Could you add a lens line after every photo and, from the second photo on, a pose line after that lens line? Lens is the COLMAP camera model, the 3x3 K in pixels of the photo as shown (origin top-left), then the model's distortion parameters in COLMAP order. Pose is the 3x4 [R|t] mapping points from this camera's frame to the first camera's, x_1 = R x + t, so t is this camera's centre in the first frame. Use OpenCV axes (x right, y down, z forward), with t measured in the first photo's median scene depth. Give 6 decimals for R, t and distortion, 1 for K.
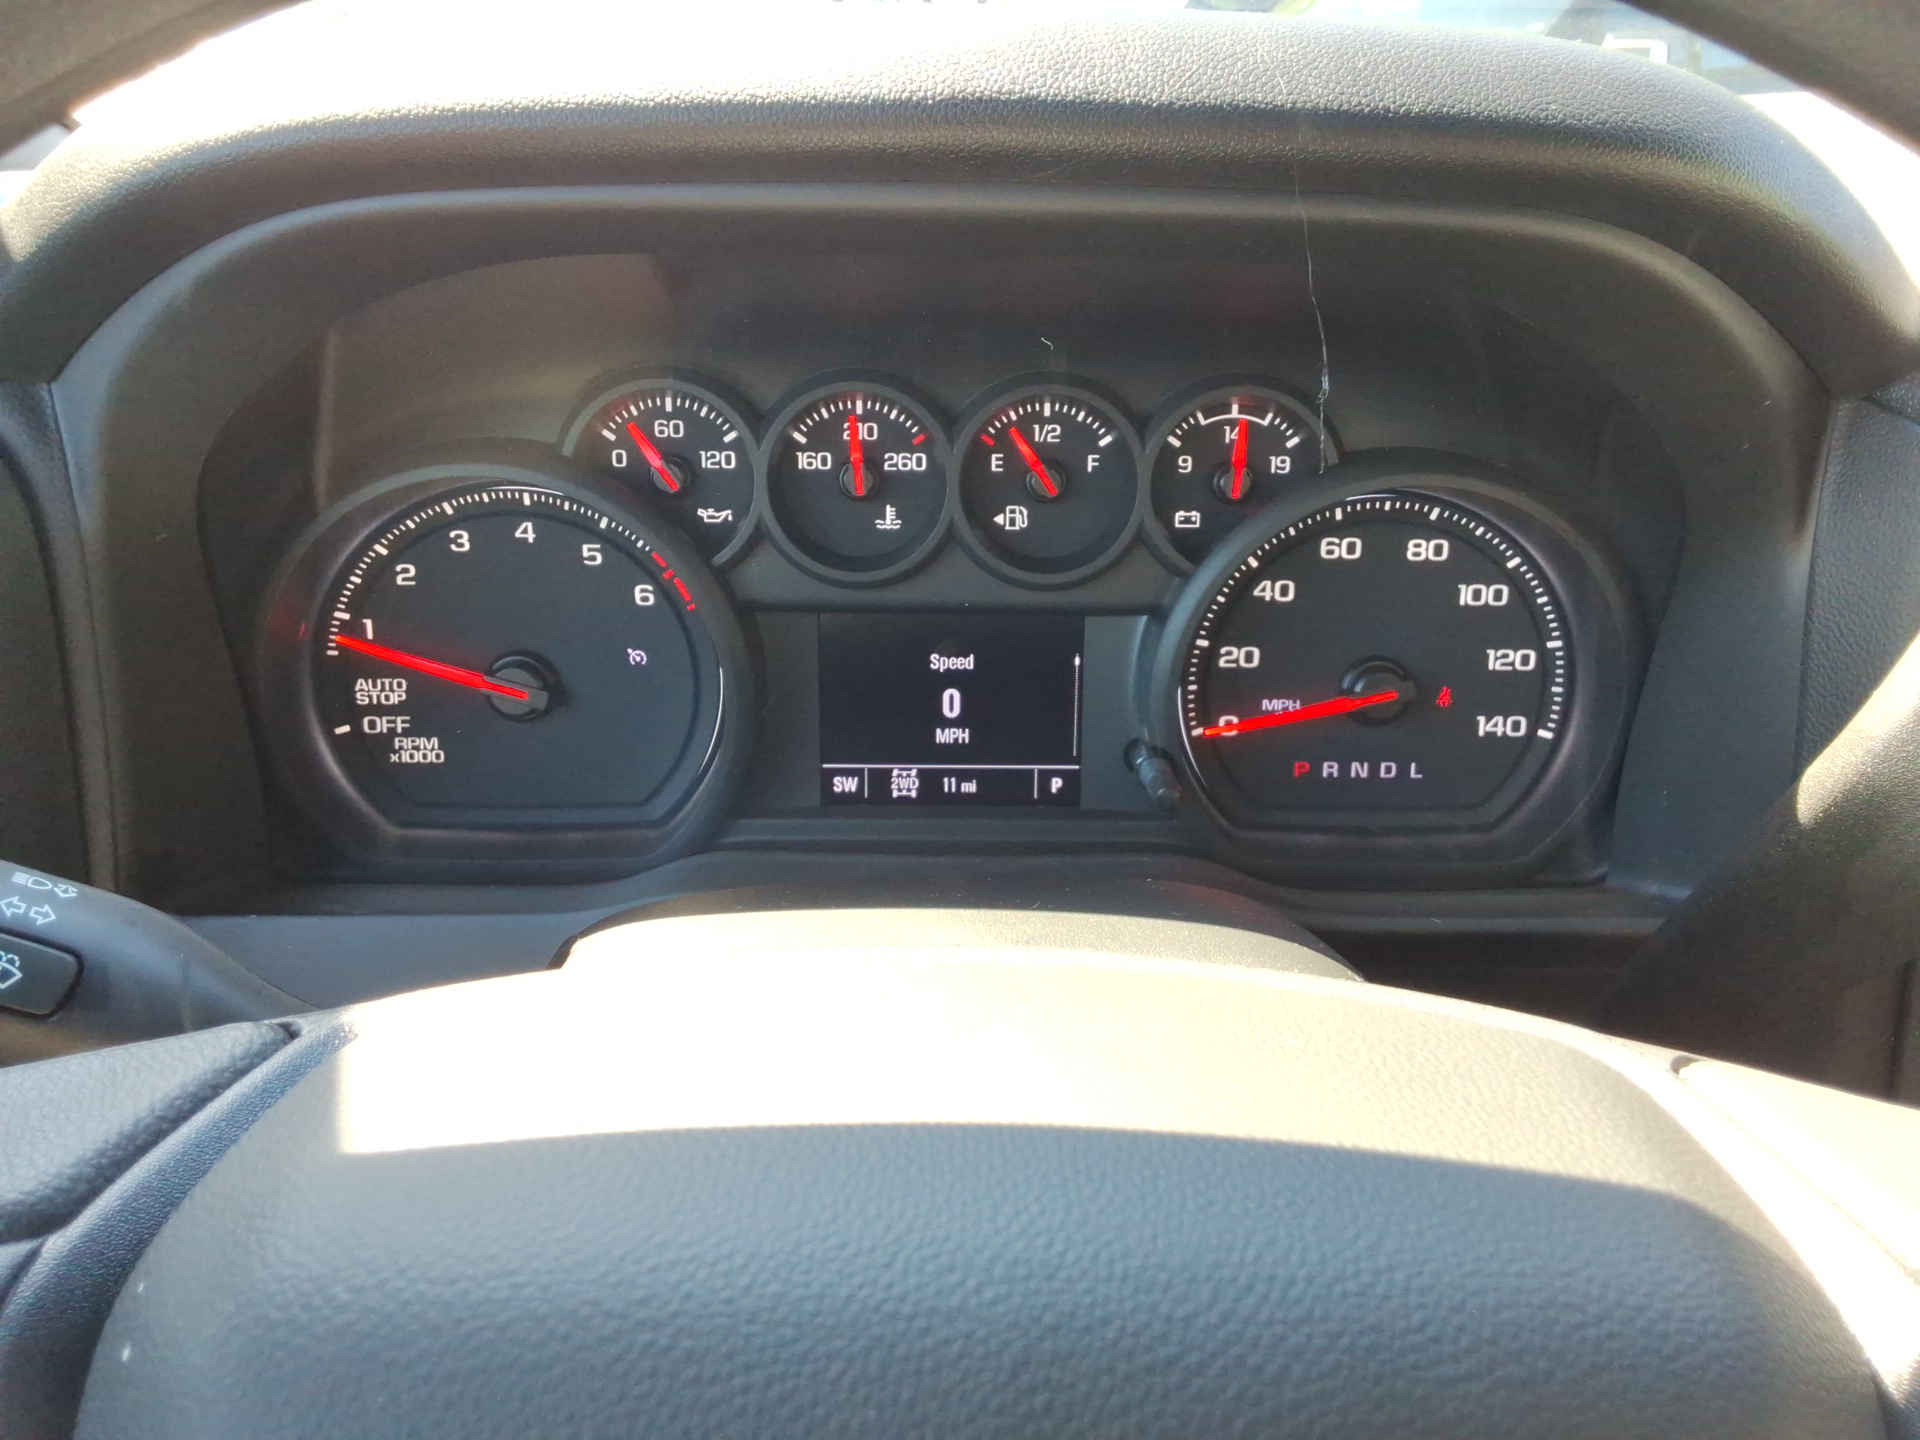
lens RADIAL K [[1569.3, 0, 960.0], [0, 1569.3, 720.0], [0, 0, 1]] dist [0.132295, -0.233030]
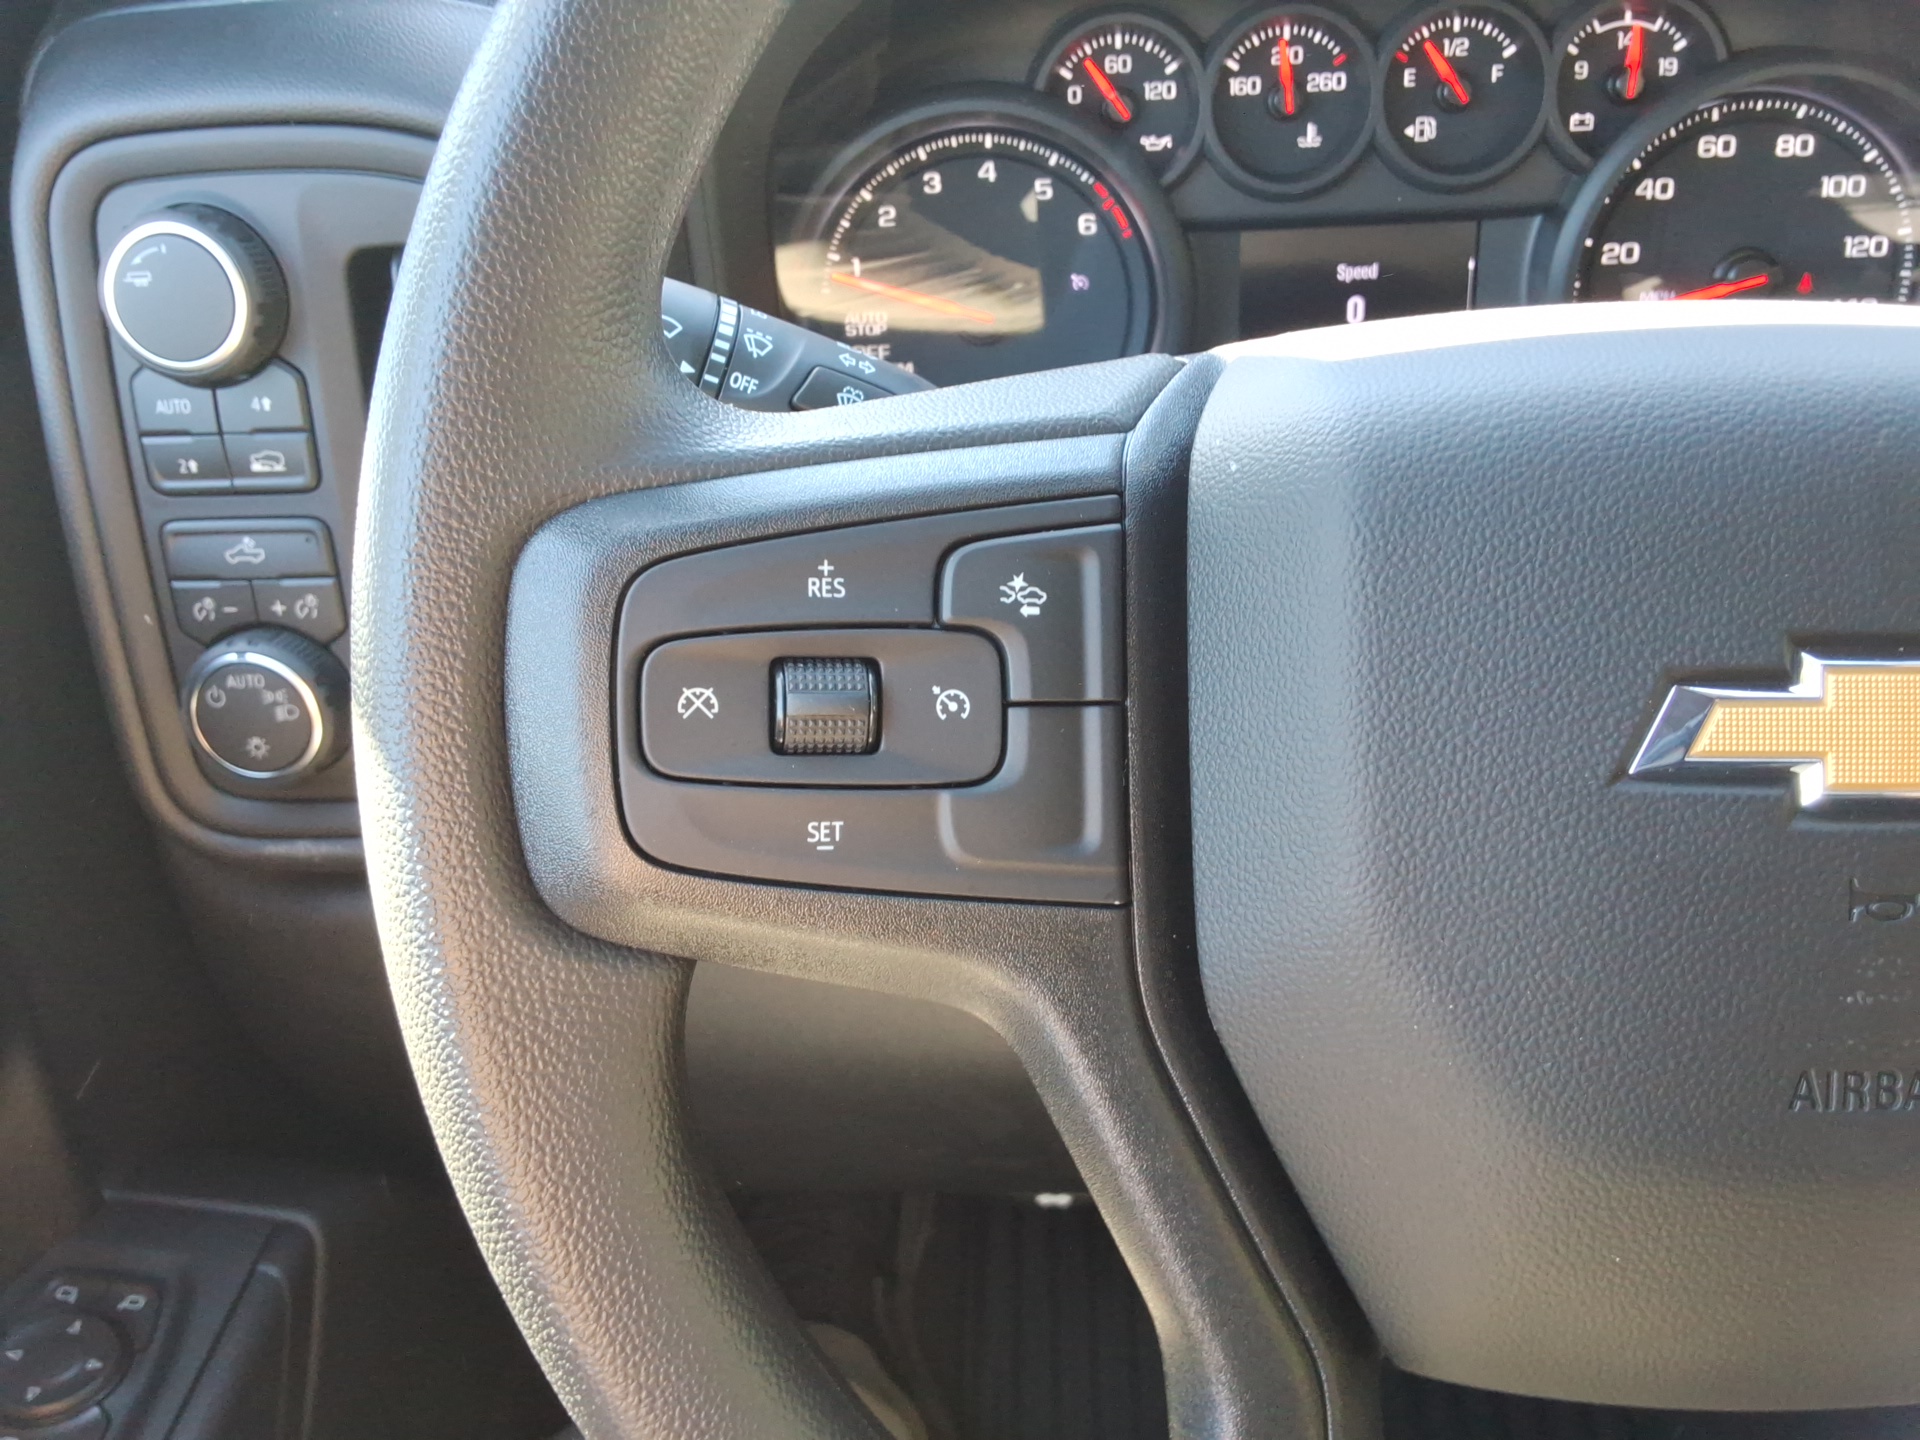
lens RADIAL K [[1569.3, 0, 960.0], [0, 1569.3, 720.0], [0, 0, 1]] dist [0.132295, -0.233030]
pose [[0.996583, -0.027746, -0.077791, -0.215029], [0.036668, 0.992605, 0.115717, 0.143564], [0.074005, -0.118174, 0.990231, -0.196592]]
